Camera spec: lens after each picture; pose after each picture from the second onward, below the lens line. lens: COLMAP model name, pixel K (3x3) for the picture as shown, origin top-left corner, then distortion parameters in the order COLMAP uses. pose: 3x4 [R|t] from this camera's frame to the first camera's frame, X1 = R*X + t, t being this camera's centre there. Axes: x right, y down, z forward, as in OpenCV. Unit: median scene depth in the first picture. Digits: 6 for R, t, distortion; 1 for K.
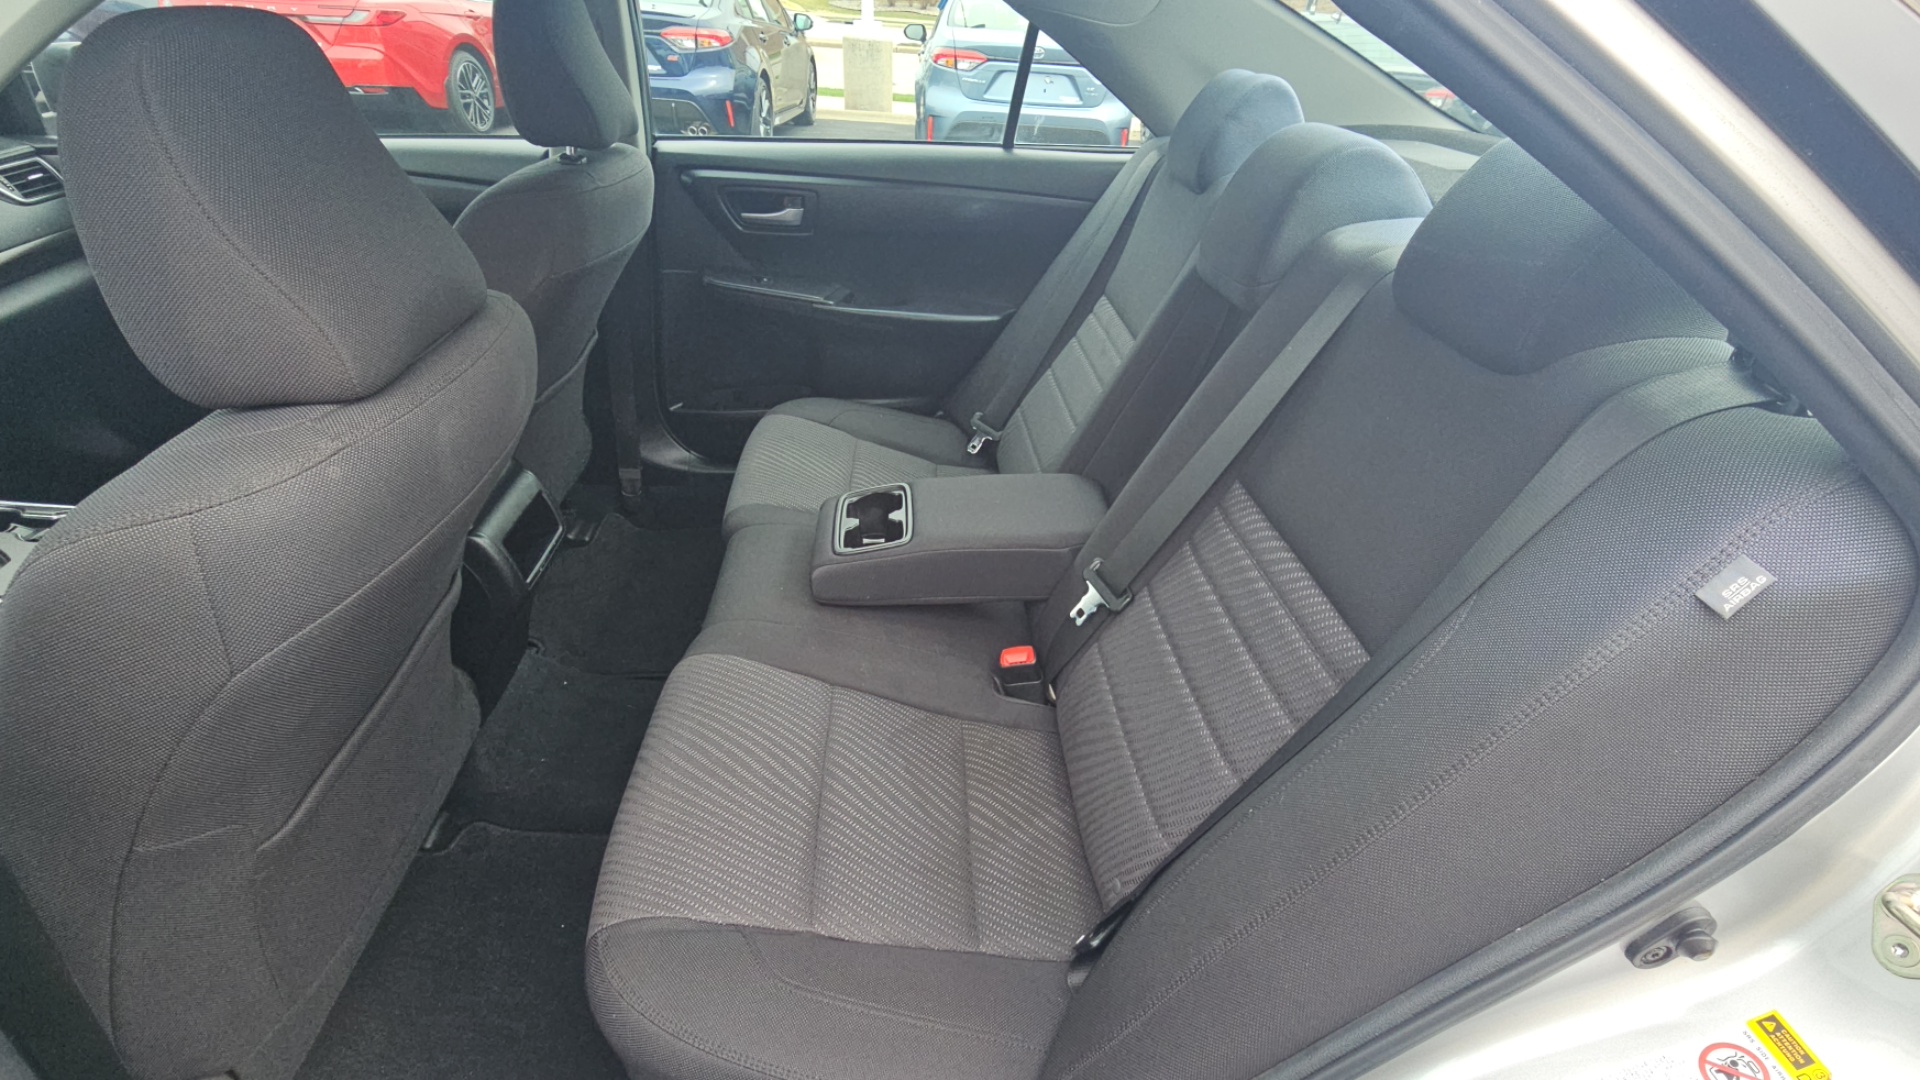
lens RADIAL K [[854.1, 0, 960.5], [0, 854.1, 540.8], [0, 0, 1]] dist [0.006066, -0.005857]
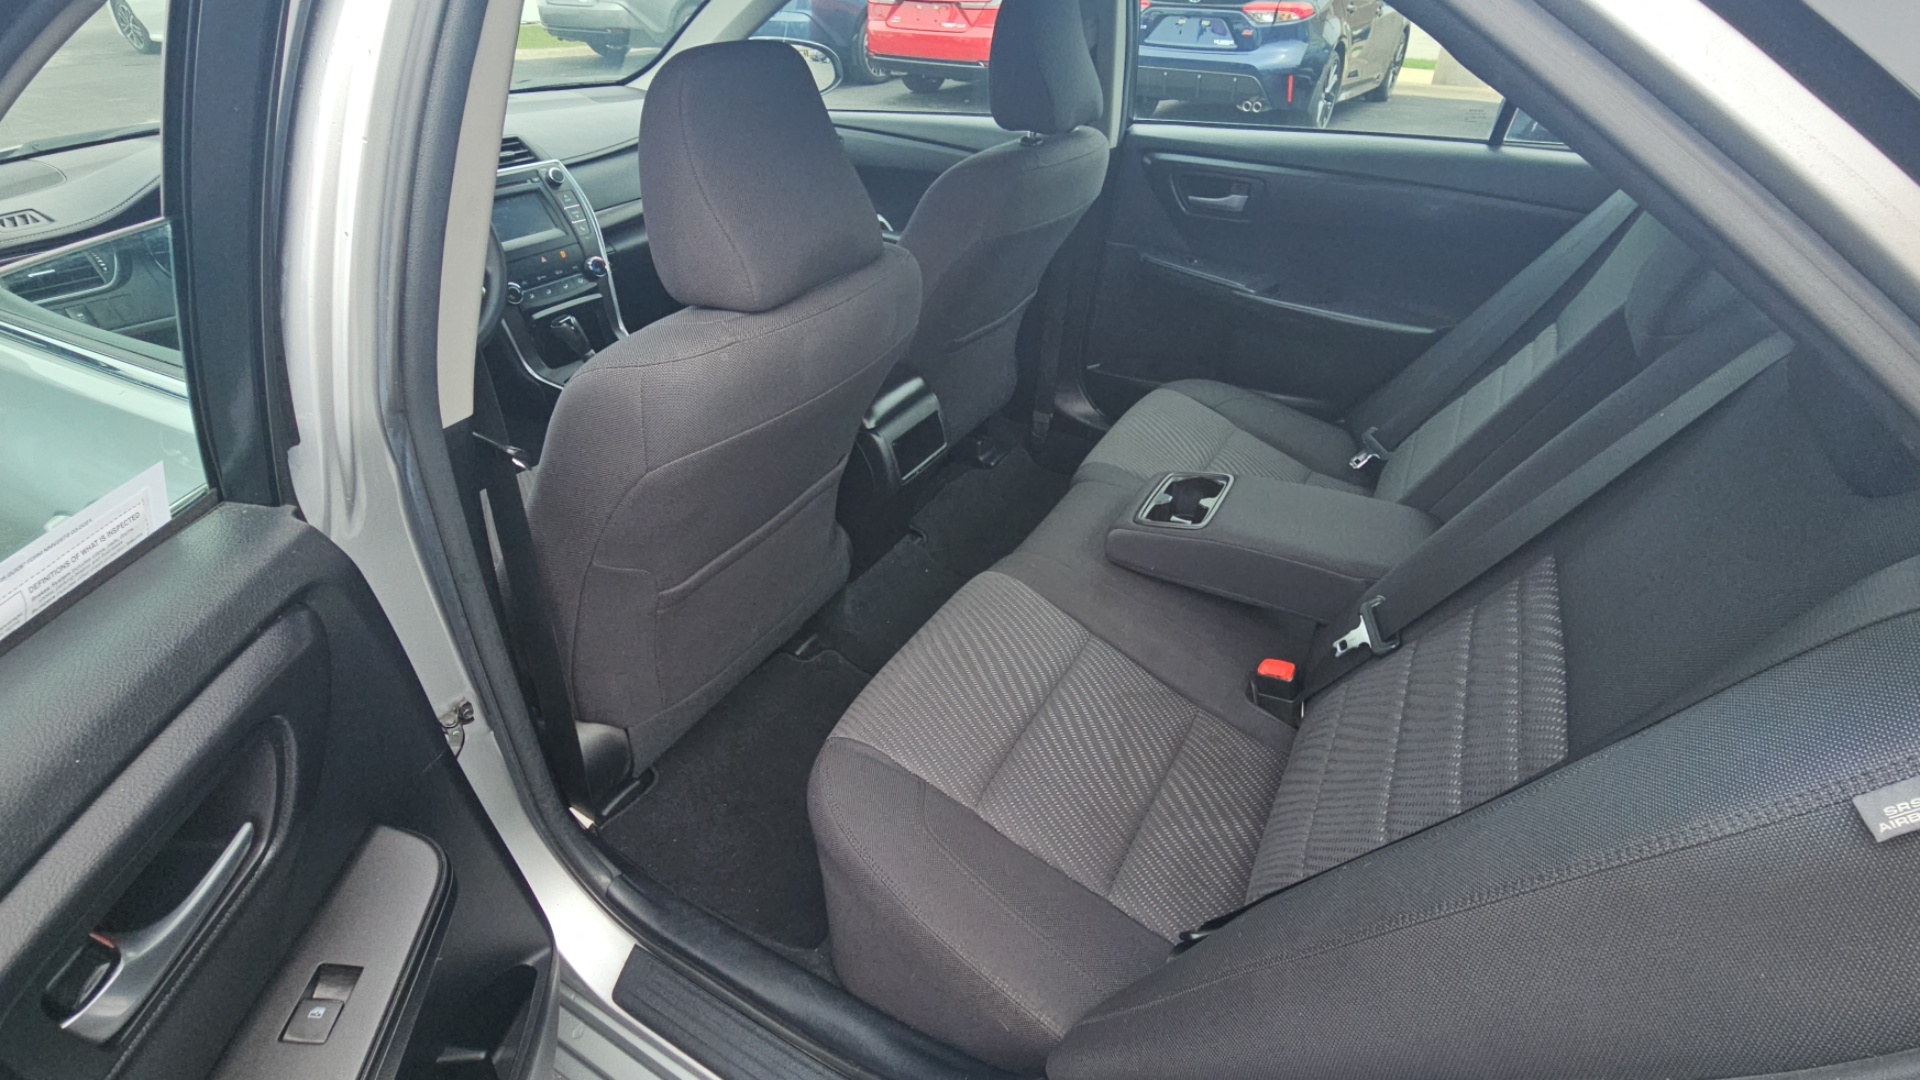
lens RADIAL K [[854.1, 0, 974.0], [0, 854.1, 535.0], [0, 0, 1]] dist [0.006066, -0.005857]
pose [[0.830372, 0.268321, -0.488350, 0.213618], [-0.256844, 0.962075, 0.091879, -0.014640], [0.494482, 0.049136, 0.867798, -0.033882]]
